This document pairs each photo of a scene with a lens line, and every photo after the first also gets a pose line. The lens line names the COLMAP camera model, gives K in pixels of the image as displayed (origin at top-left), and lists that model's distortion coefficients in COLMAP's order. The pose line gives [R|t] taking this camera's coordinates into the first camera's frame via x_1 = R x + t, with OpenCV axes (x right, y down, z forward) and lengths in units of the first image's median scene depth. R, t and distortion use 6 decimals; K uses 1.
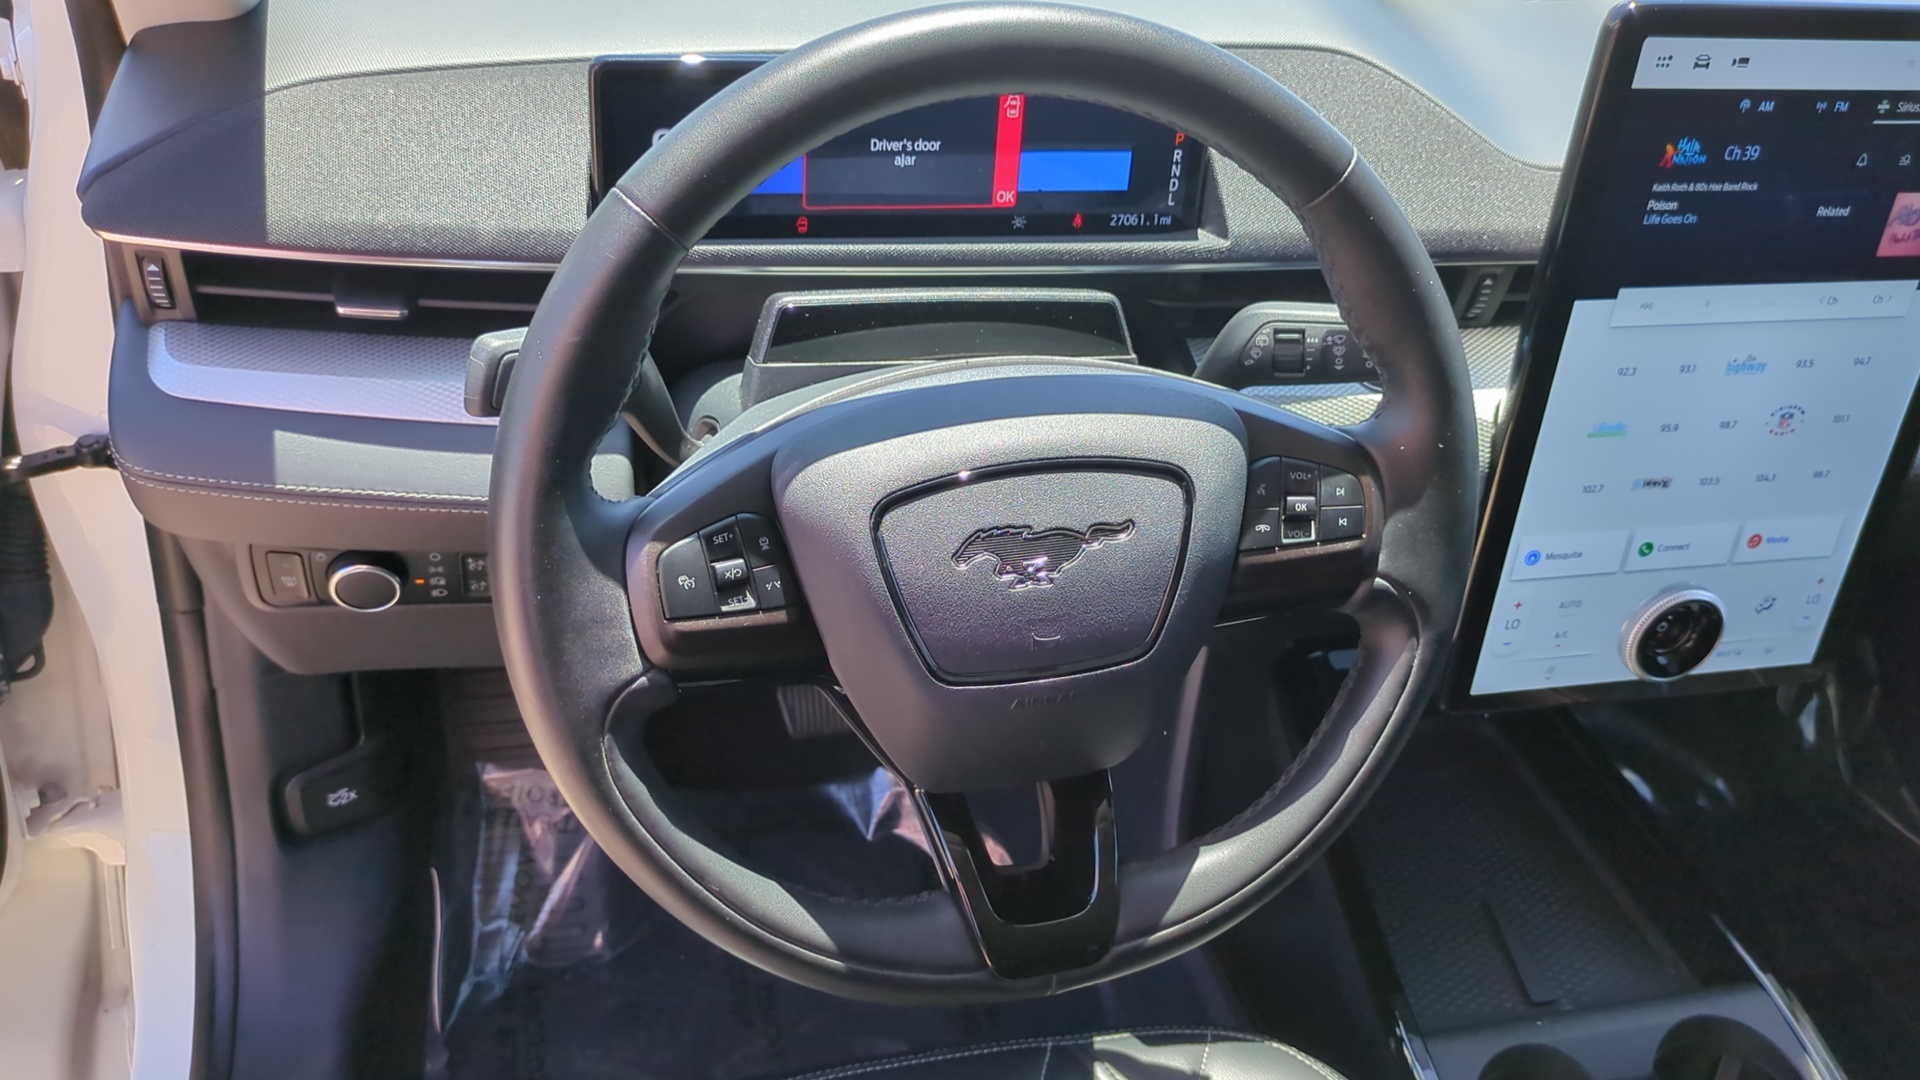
lens RADIAL K [[1661.5, 0, 956.8], [0, 1661.5, 569.0], [0, 0, 1]] dist [0.058326, -0.073671]
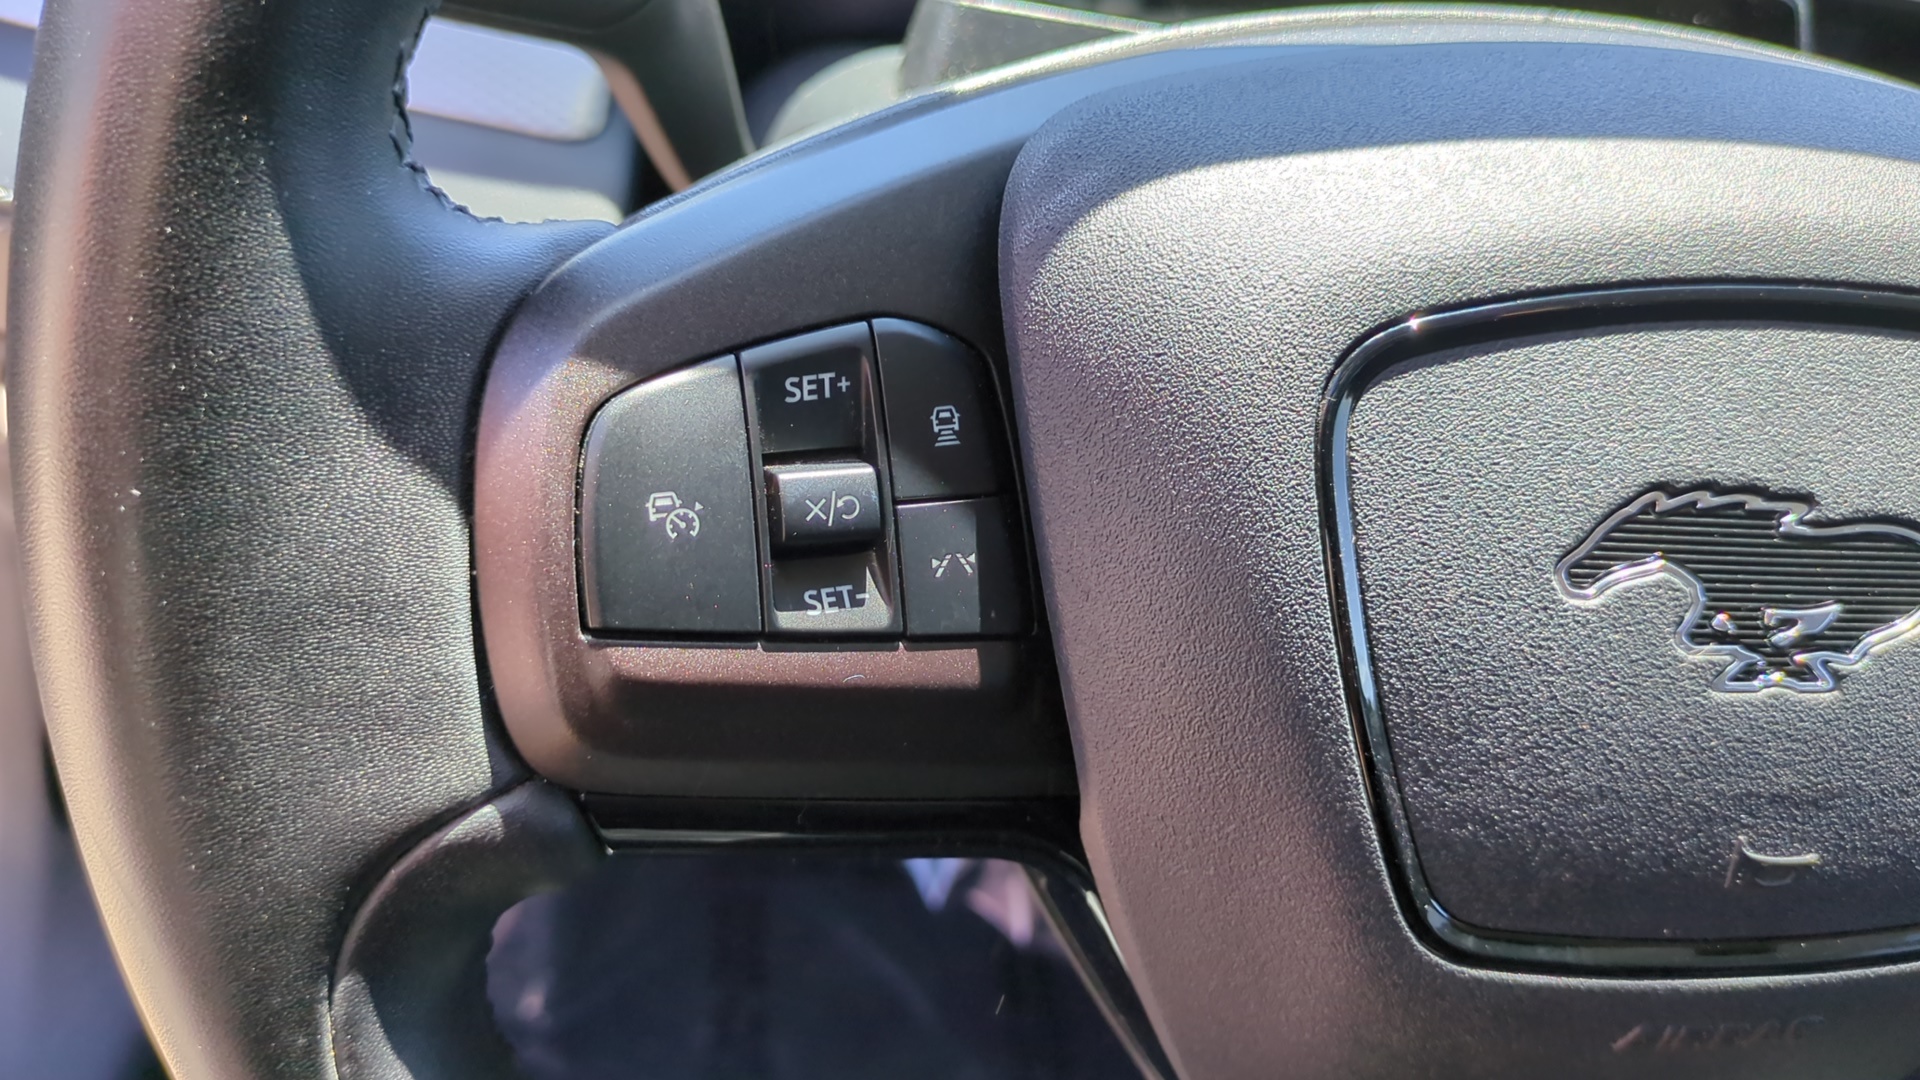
lens RADIAL K [[1661.5, 0, 956.9], [0, 1661.5, 557.3], [0, 0, 1]] dist [0.058326, -0.073671]
pose [[0.988529, 0.146513, -0.036668, -0.091194], [-0.145990, 0.989147, 0.016572, 0.002828], [0.038698, -0.011029, 0.999190, 0.638276]]
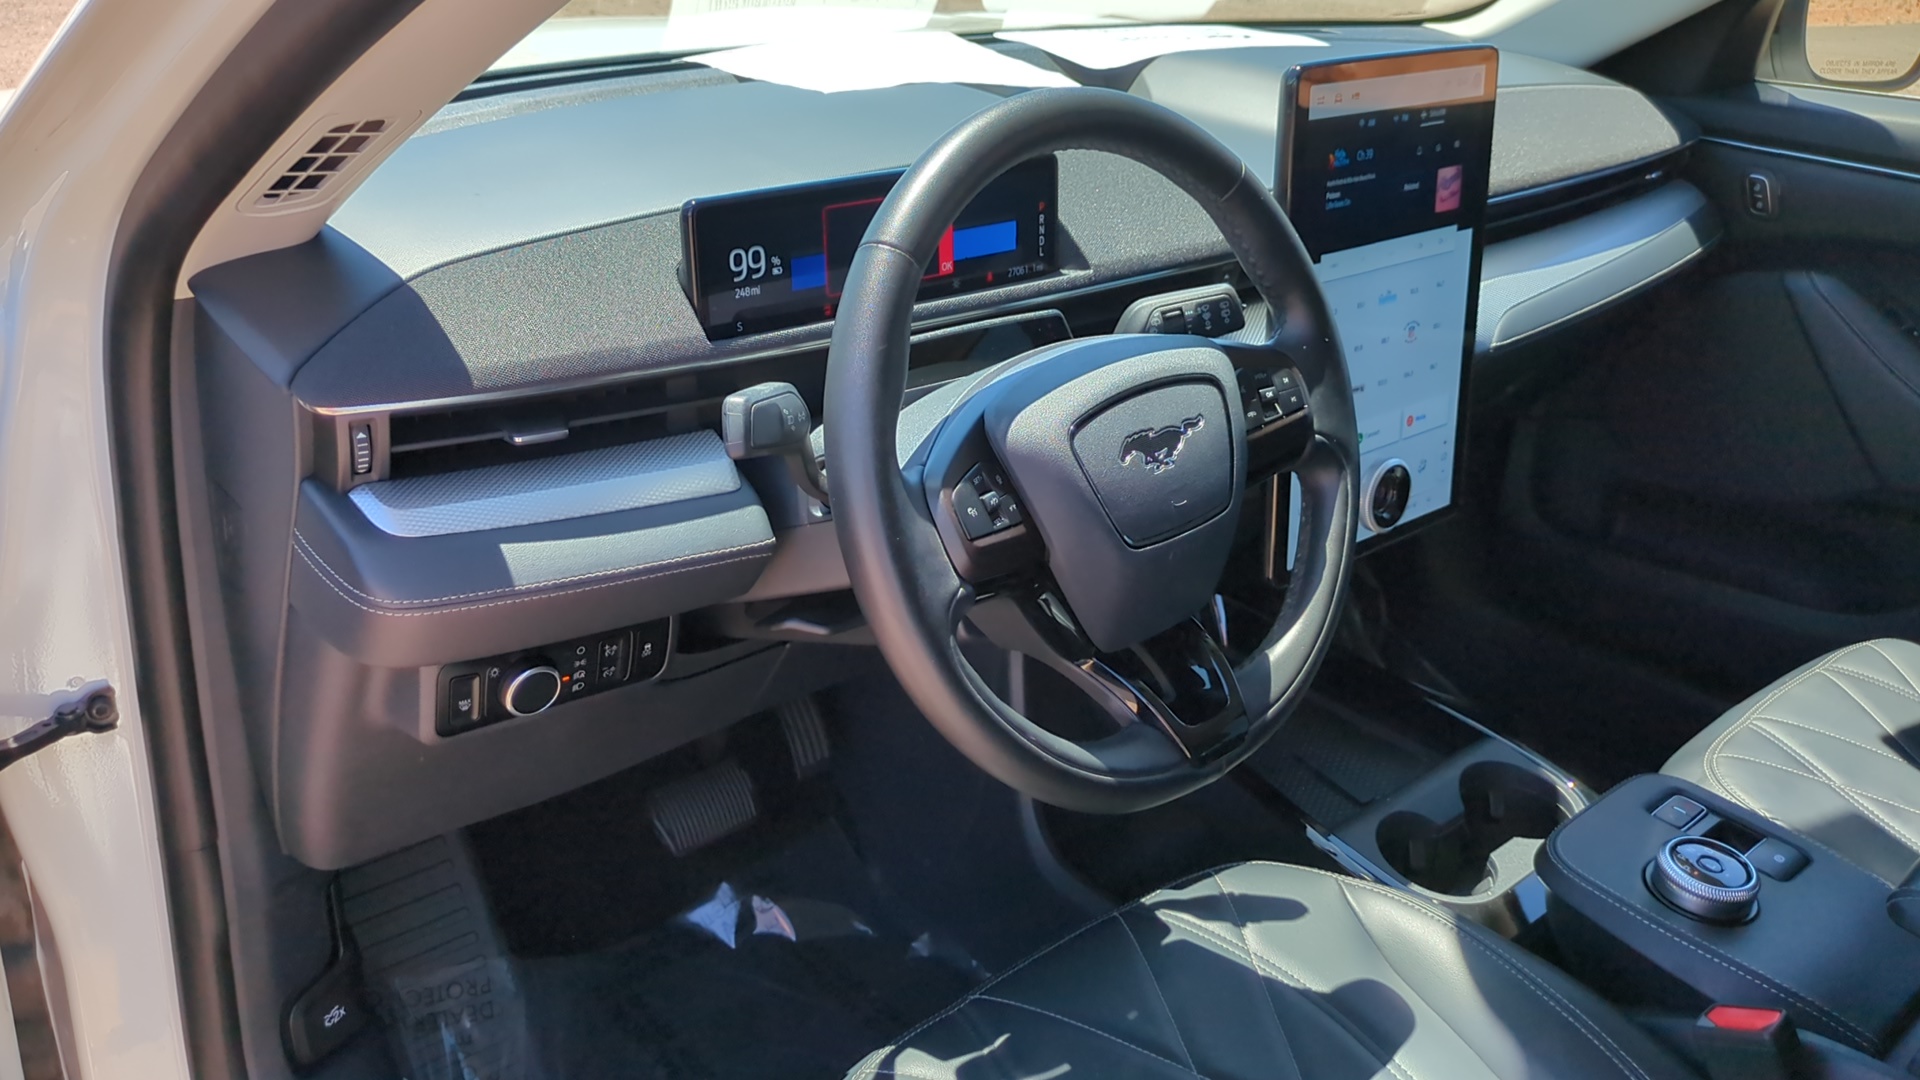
lens RADIAL K [[1661.5, 0, 975.8], [0, 1661.5, 555.2], [0, 0, 1]] dist [0.058326, -0.073671]
pose [[0.878190, -0.247396, 0.409362, -0.657723], [0.309790, 0.946274, -0.092707, 0.152936], [-0.364434, 0.208231, 0.907650, -0.213272]]
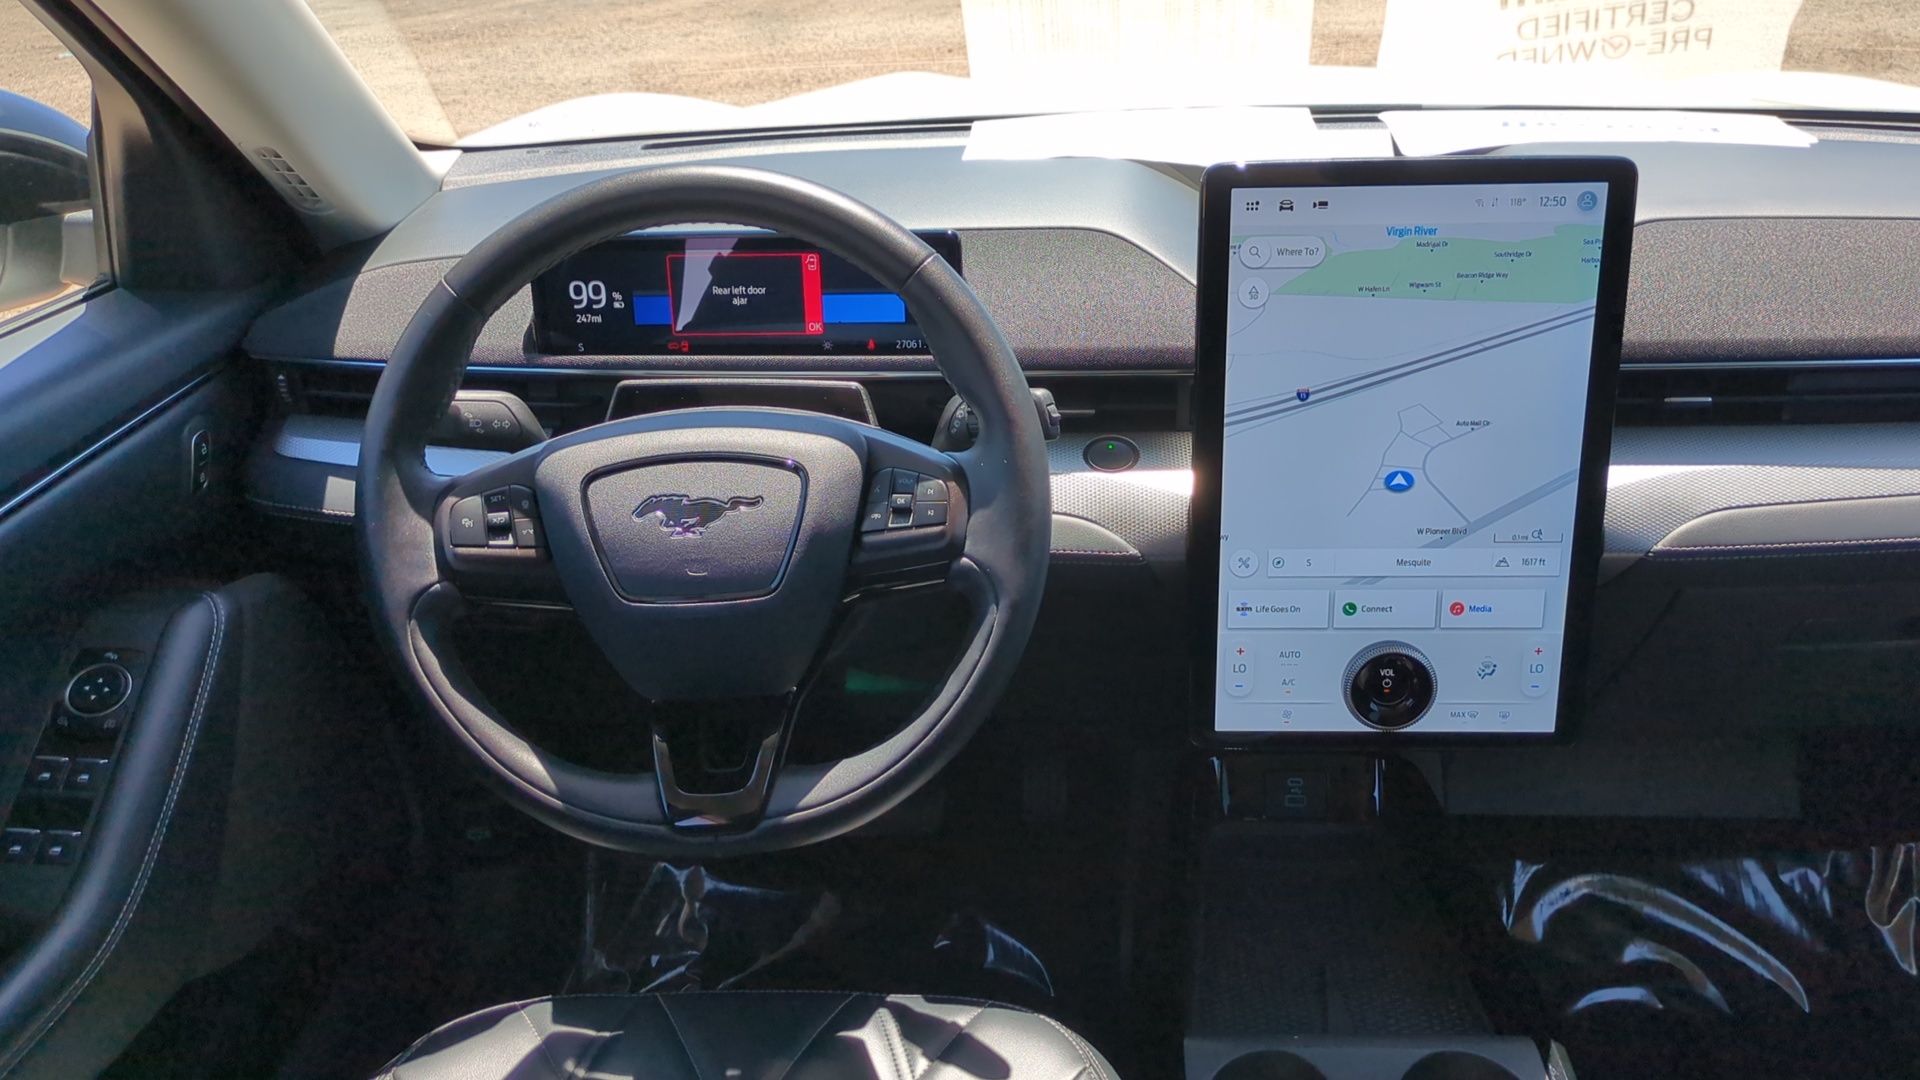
lens RADIAL K [[1661.5, 0, 951.0], [0, 1661.5, 549.4], [0, 0, 1]] dist [0.058326, -0.073671]
pose [[0.946658, 0.009721, -0.322092, 0.695556], [-0.081128, 0.974538, -0.209031, 0.290856], [0.311859, 0.224012, 0.923343, -0.268447]]
